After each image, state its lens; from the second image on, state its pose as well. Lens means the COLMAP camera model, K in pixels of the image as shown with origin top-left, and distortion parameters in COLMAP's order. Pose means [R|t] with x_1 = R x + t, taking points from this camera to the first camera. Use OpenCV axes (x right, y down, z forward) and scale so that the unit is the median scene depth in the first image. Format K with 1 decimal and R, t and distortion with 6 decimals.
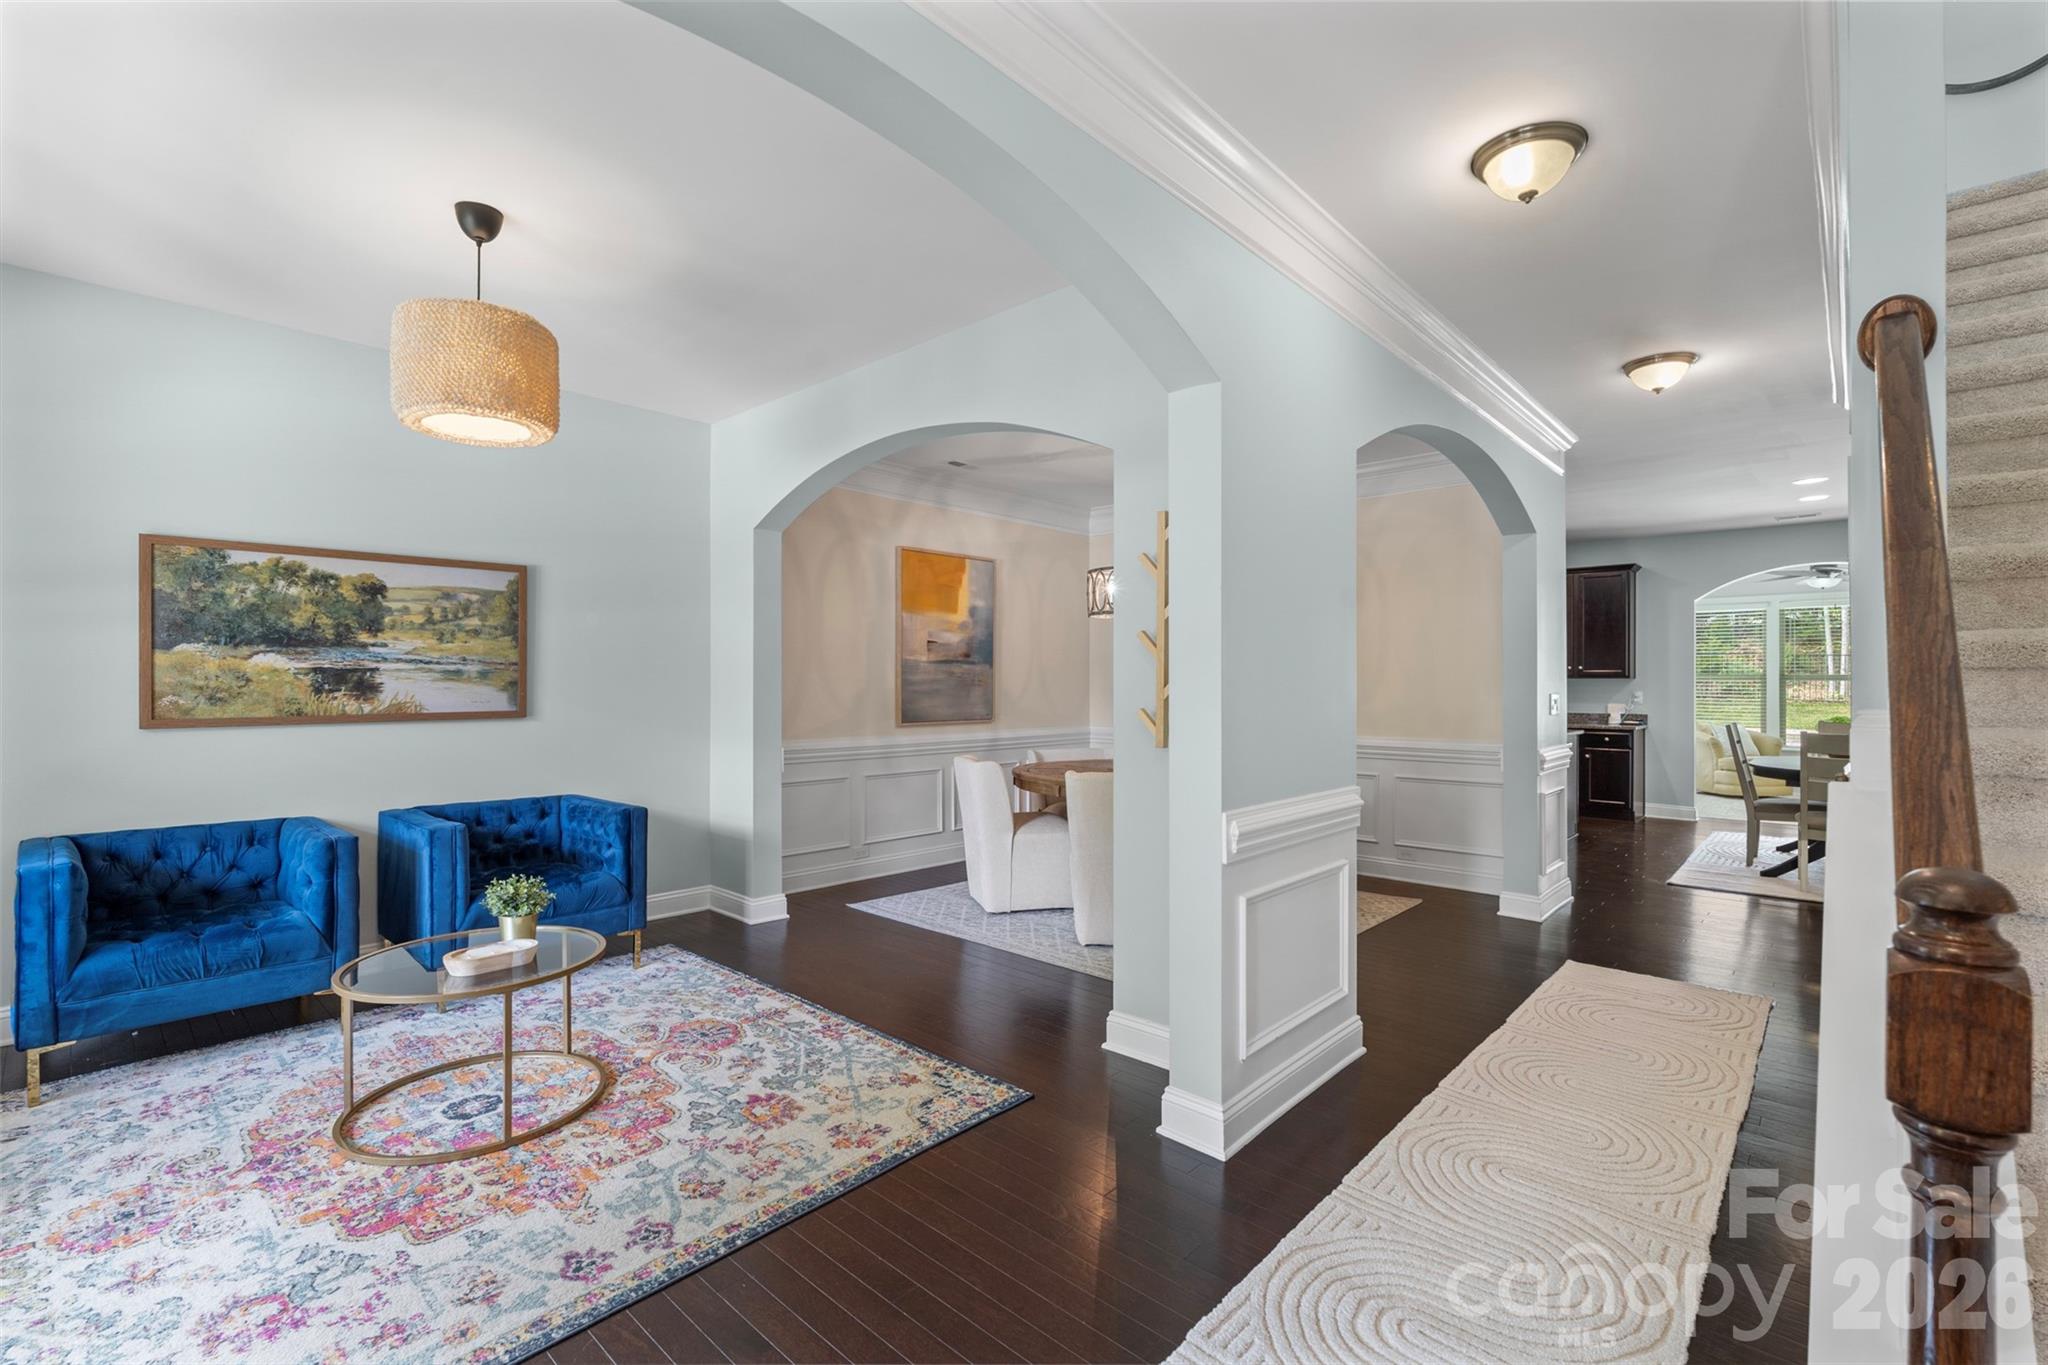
lens RADIAL K [[907.8, 0, 1016.7], [0, 907.8, 683.5], [0, 0, 1]] dist [-0.001825, -0.000108]
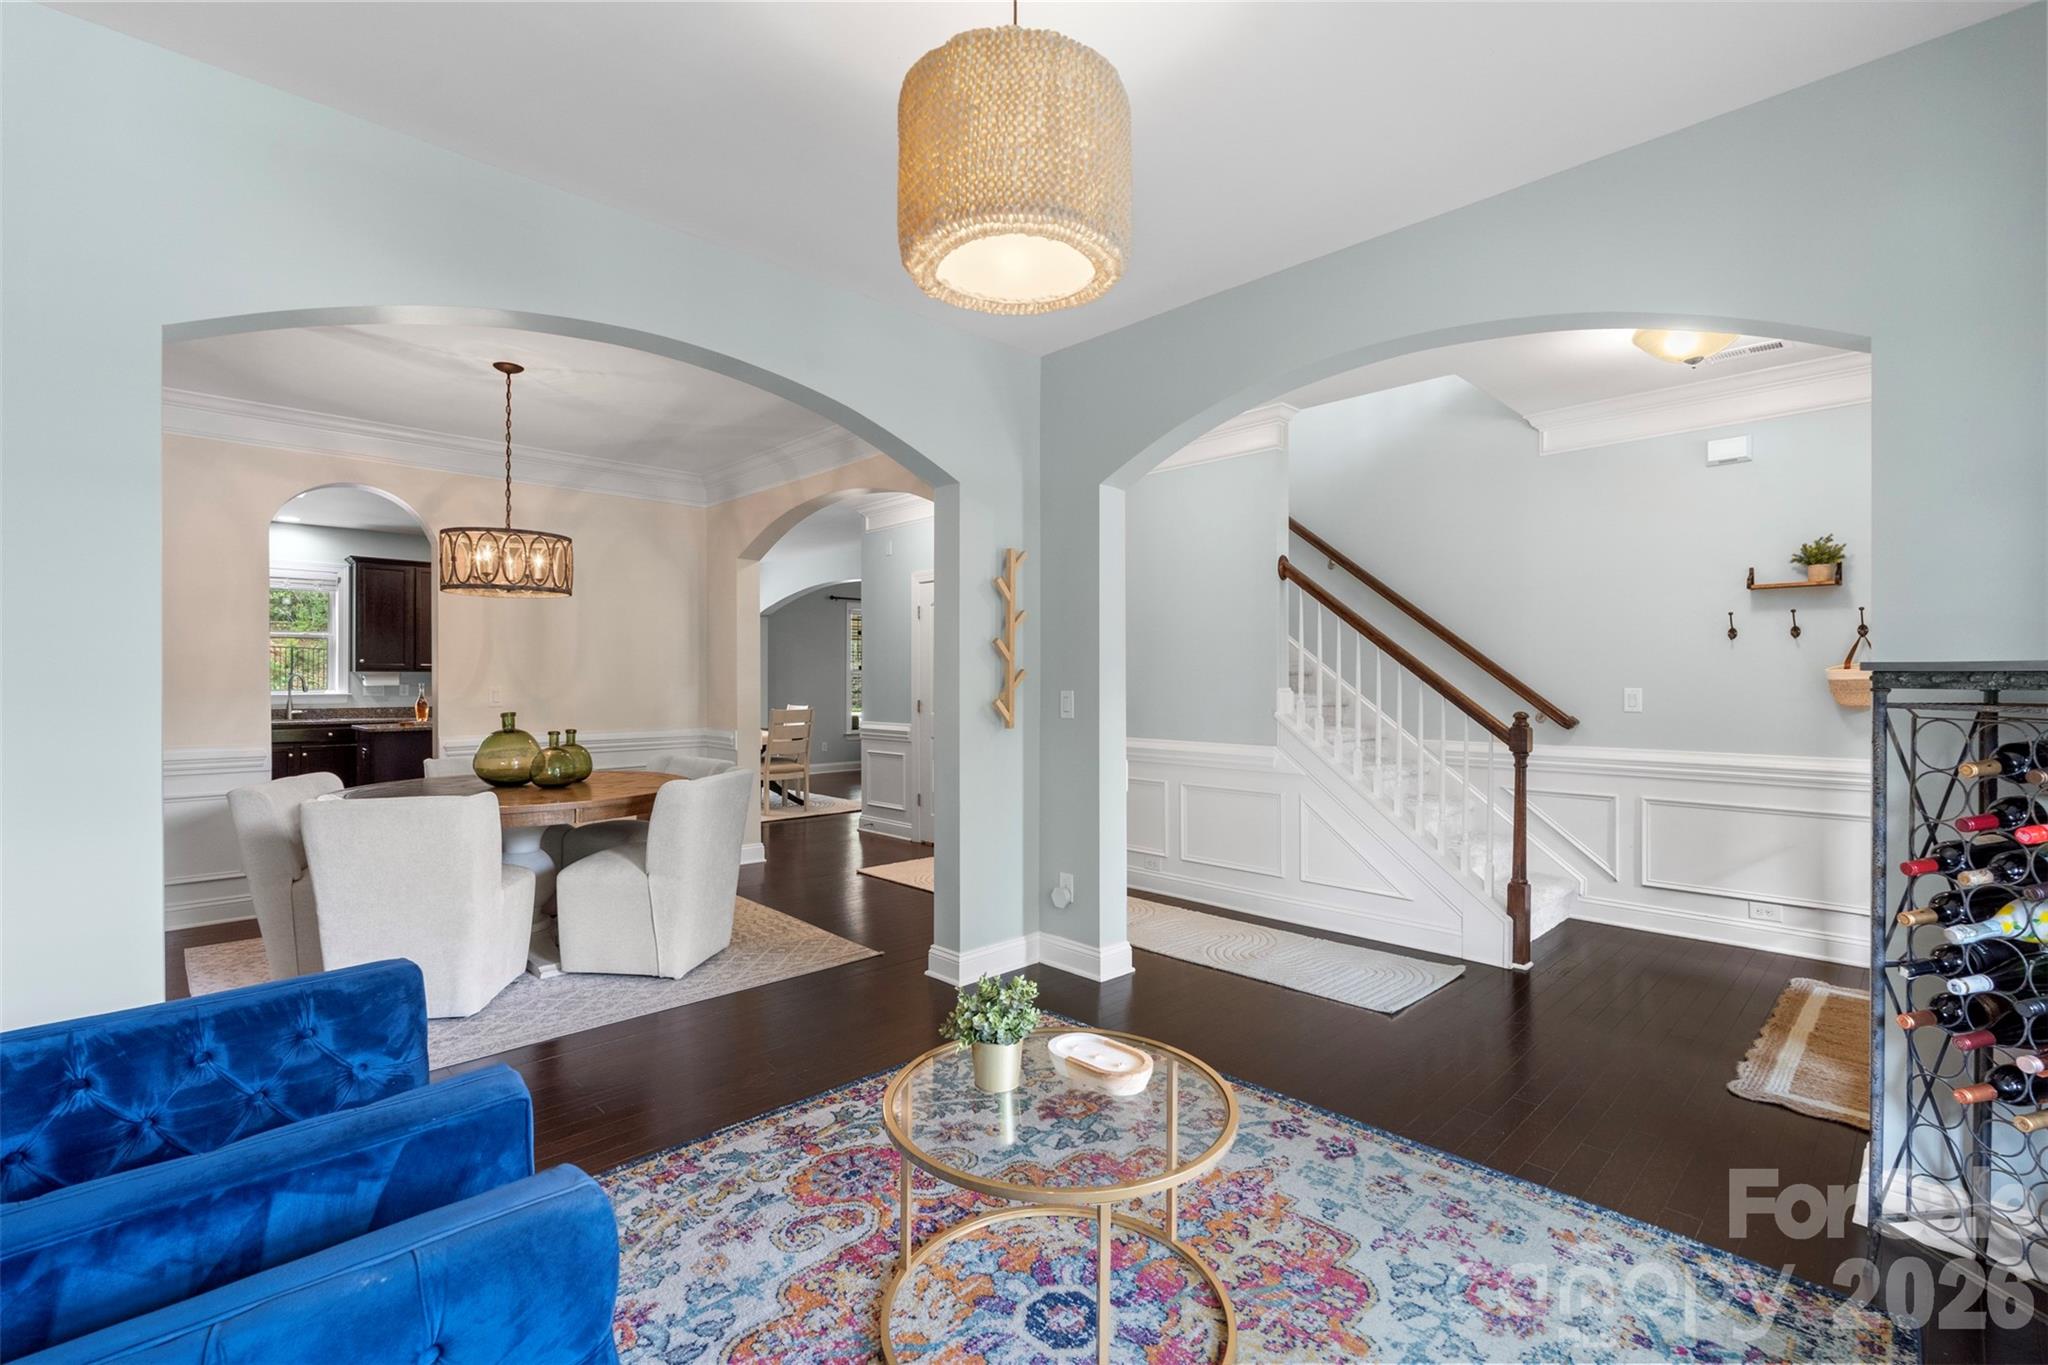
lens RADIAL K [[907.8, 0, 1030.2], [0, 907.8, 678.1], [0, 0, 1]] dist [-0.001825, -0.000108]
pose [[0.042509, -0.005330, 0.999082, -0.894980], [0.001516, 0.999985, 0.005270, -0.007770], [-0.999095, 0.001291, 0.042516, 0.703125]]
